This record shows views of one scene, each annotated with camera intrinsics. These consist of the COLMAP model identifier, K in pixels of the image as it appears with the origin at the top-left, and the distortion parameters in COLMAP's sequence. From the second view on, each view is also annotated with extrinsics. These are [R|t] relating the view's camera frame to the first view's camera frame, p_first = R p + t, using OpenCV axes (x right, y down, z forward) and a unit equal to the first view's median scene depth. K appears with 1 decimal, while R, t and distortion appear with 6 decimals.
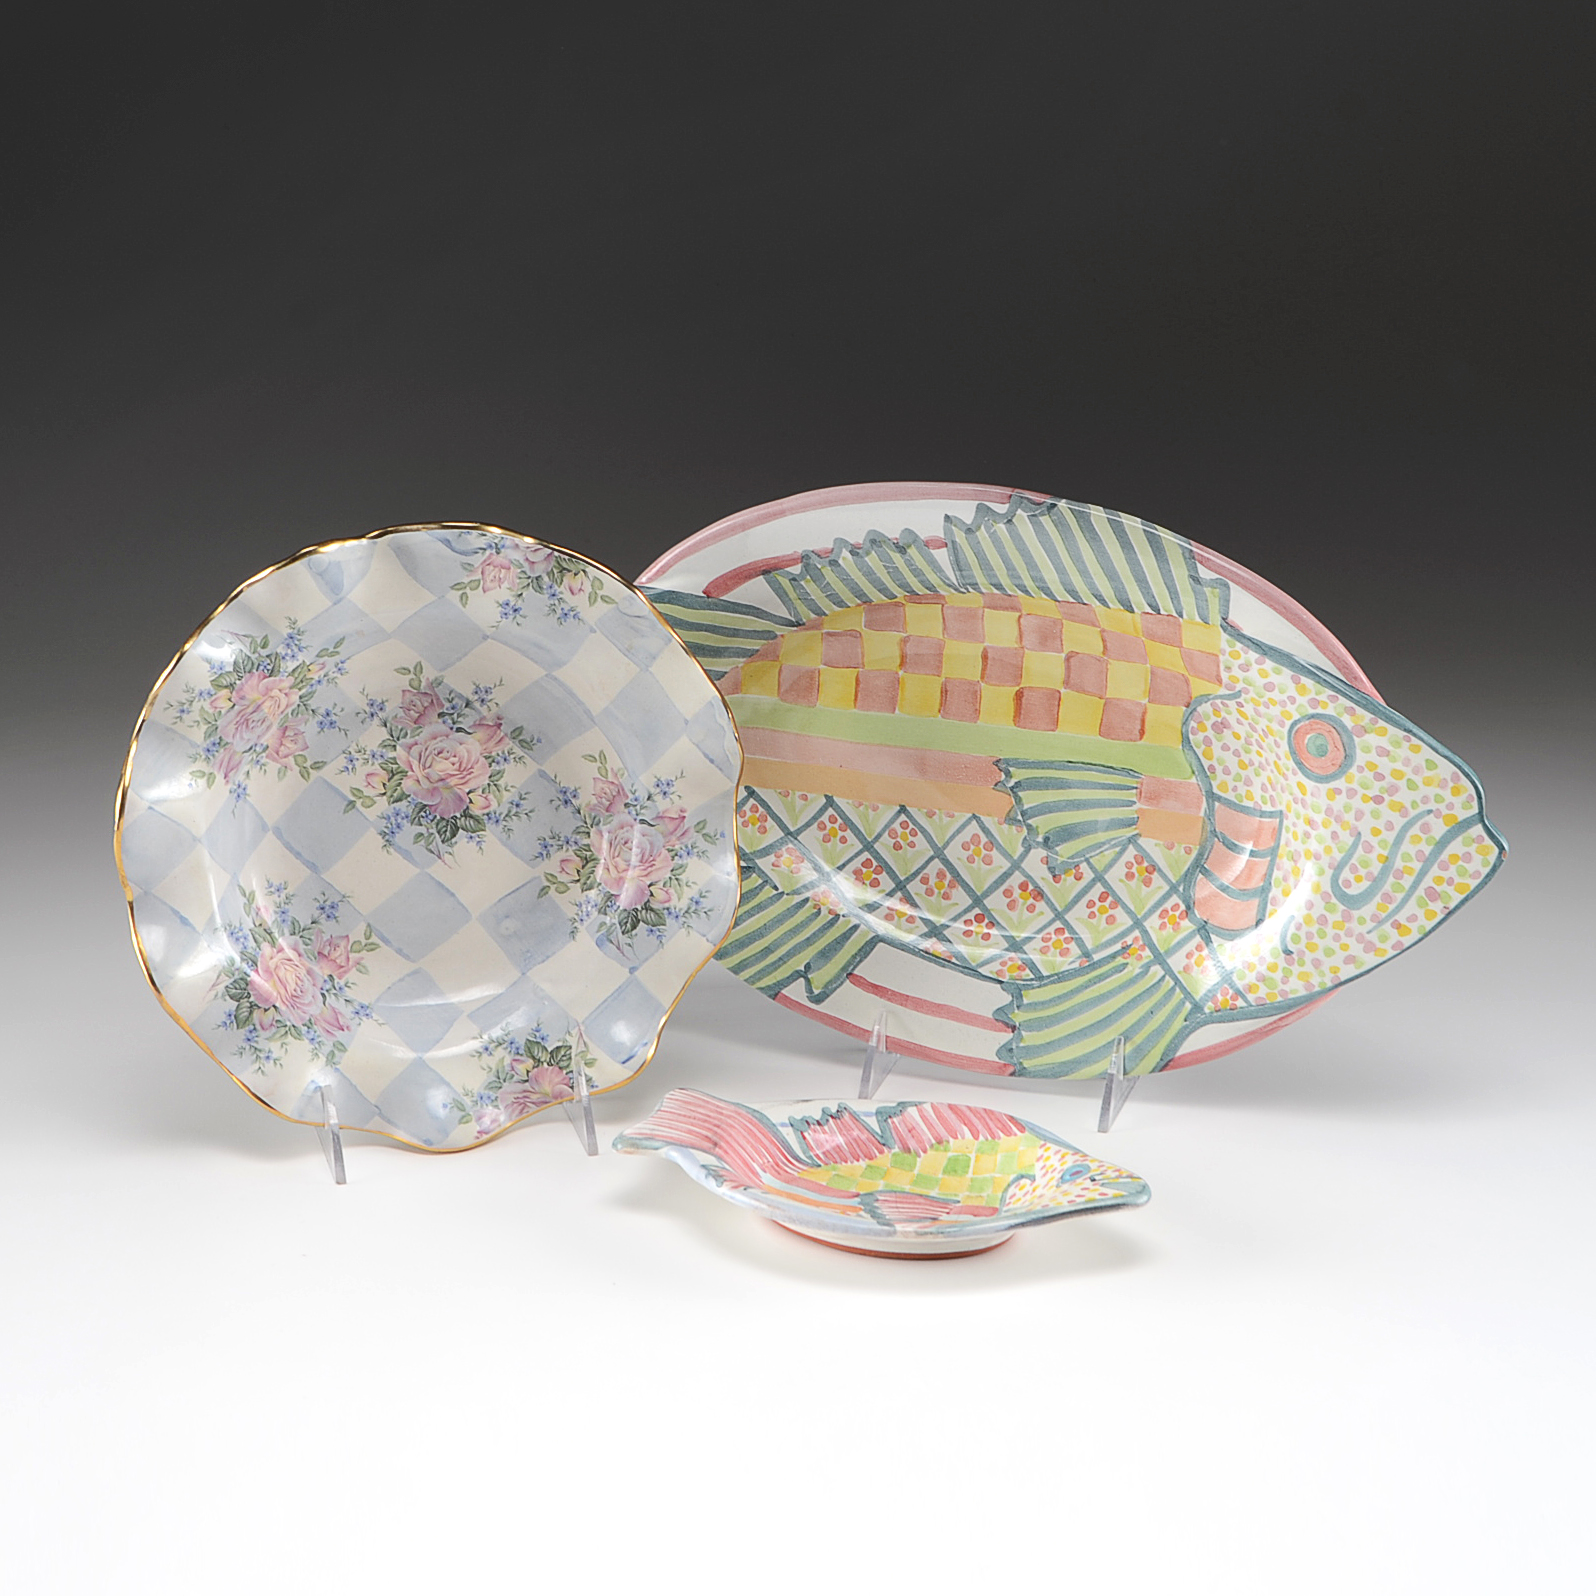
lens RADIAL K [[3973.1, 0, 787.6], [0, 3973.1, 786.3], [0, 0, 1]] dist [0.211802, 0.000000]
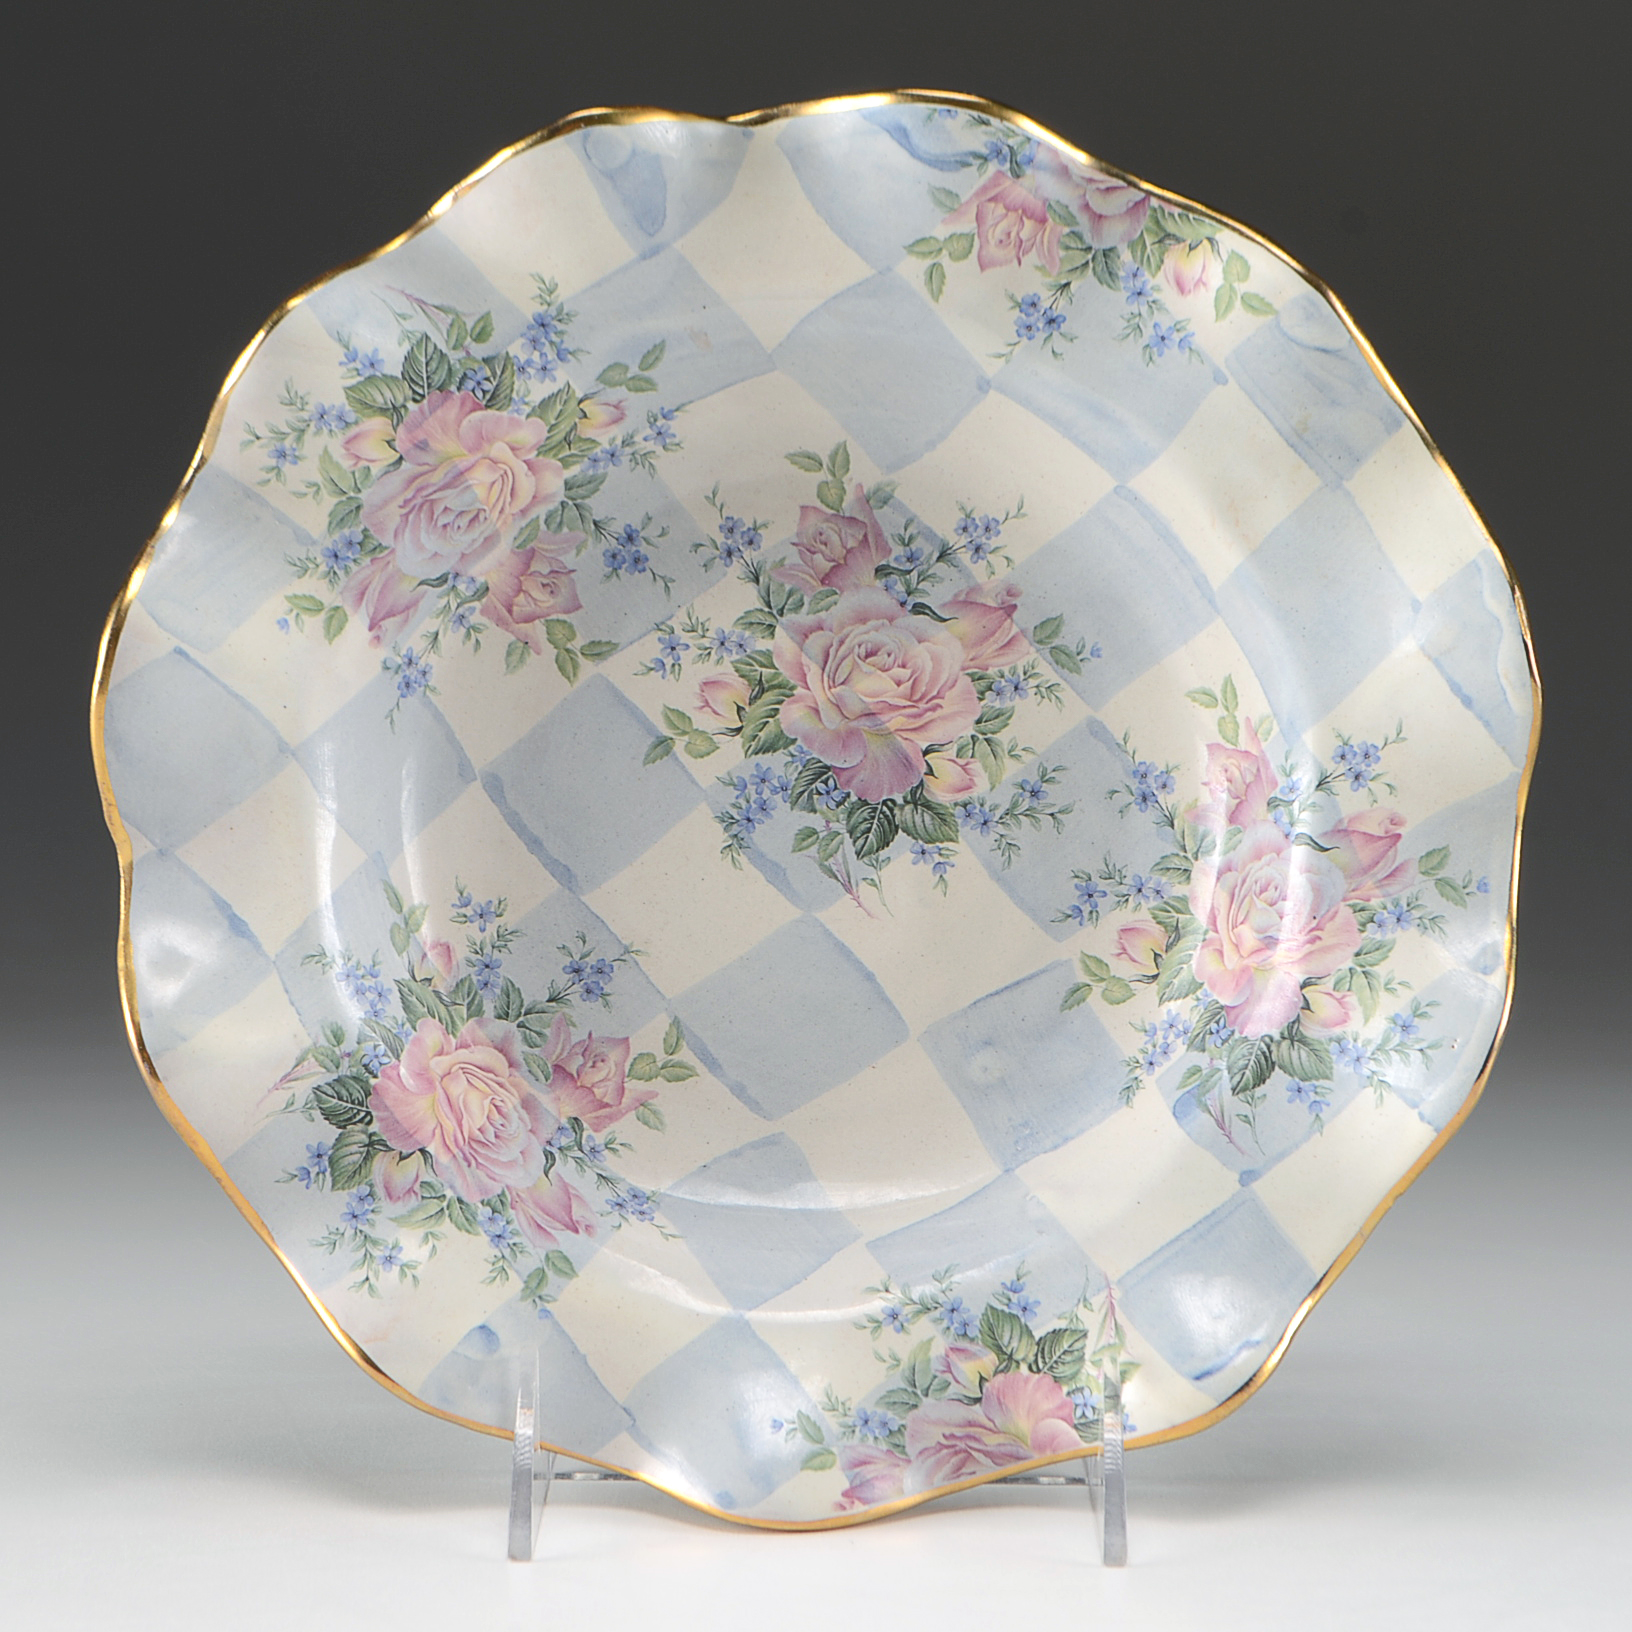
lens RADIAL K [[5155.3, 0, 813.7], [0, 5155.3, 823.0], [0, 0, 1]] dist [-0.054367, 0.000000]
pose [[0.968308, 0.076001, -0.237915, 0.046363], [-0.114480, 0.981676, -0.152338, 0.100013], [0.221977, 0.174747, 0.959265, 0.445860]]
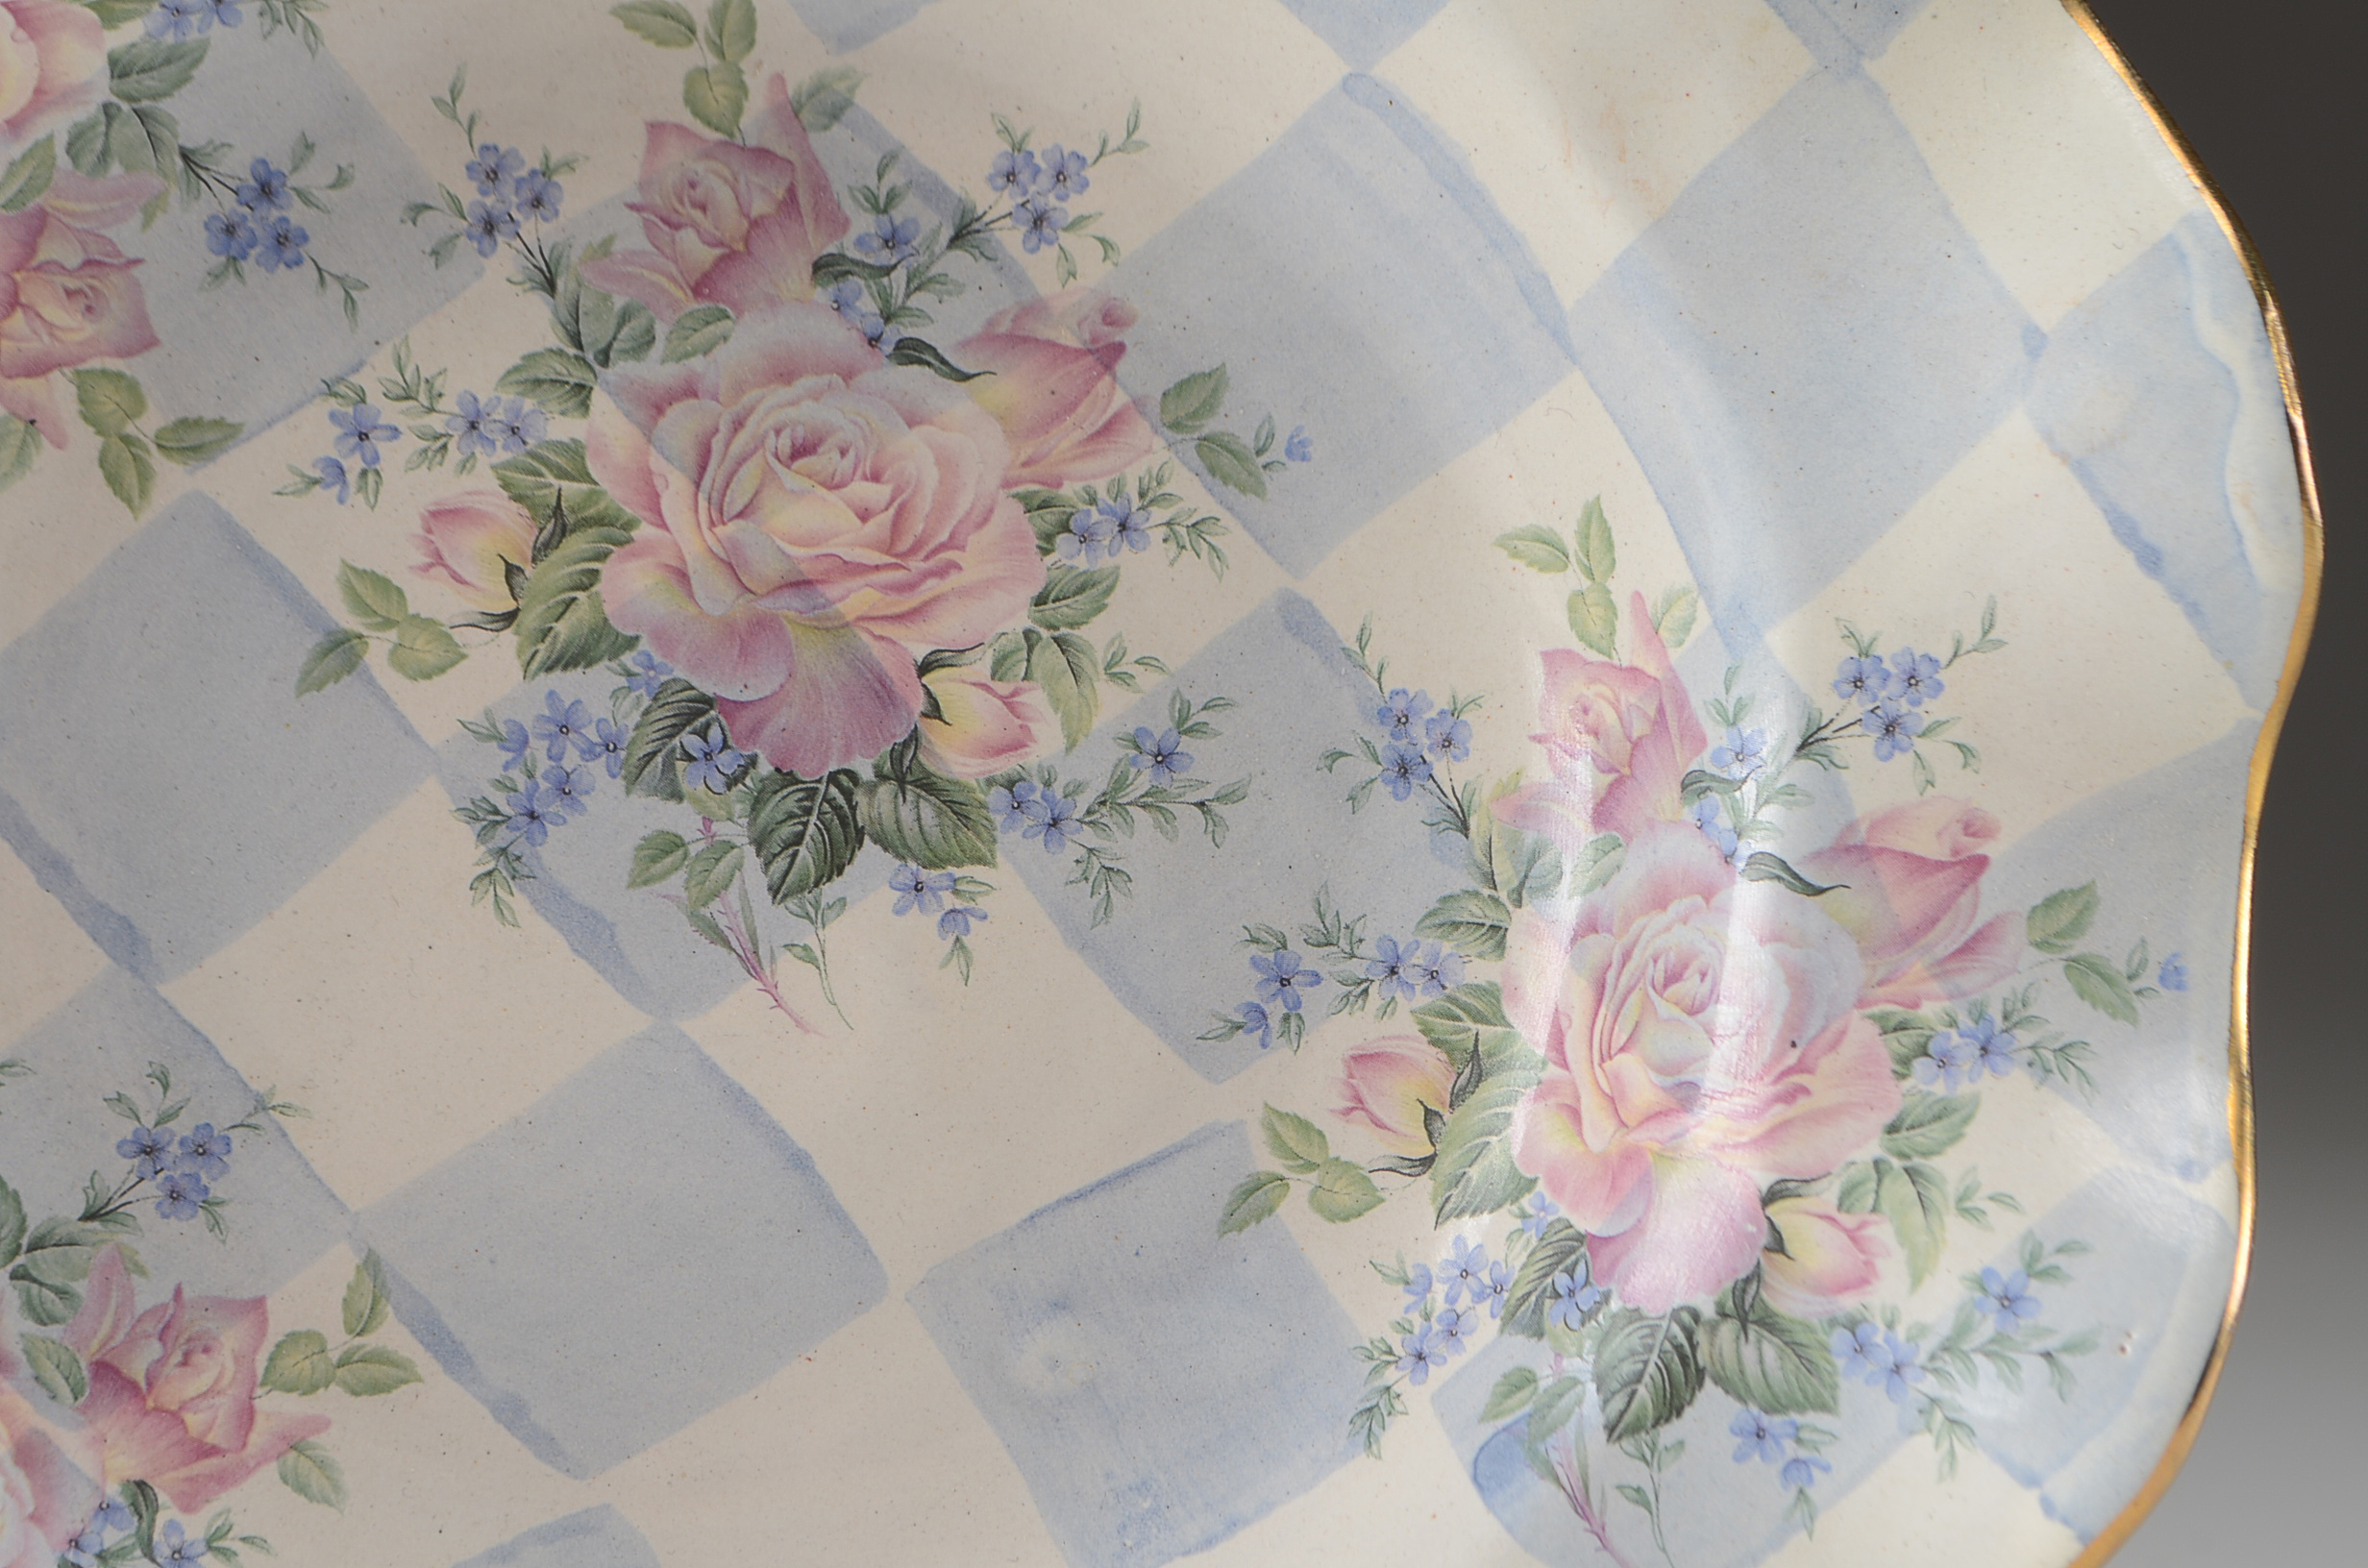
lens RADIAL K [[5614.9, 0, 1189.4], [0, 5614.9, 791.4], [0, 0, 1]] dist [0.004748, 0.000000]
pose [[0.979314, 0.081036, -0.185410, -0.013379], [-0.108031, 0.984175, -0.140458, 0.047157], [0.171093, 0.157583, 0.972571, 0.729543]]
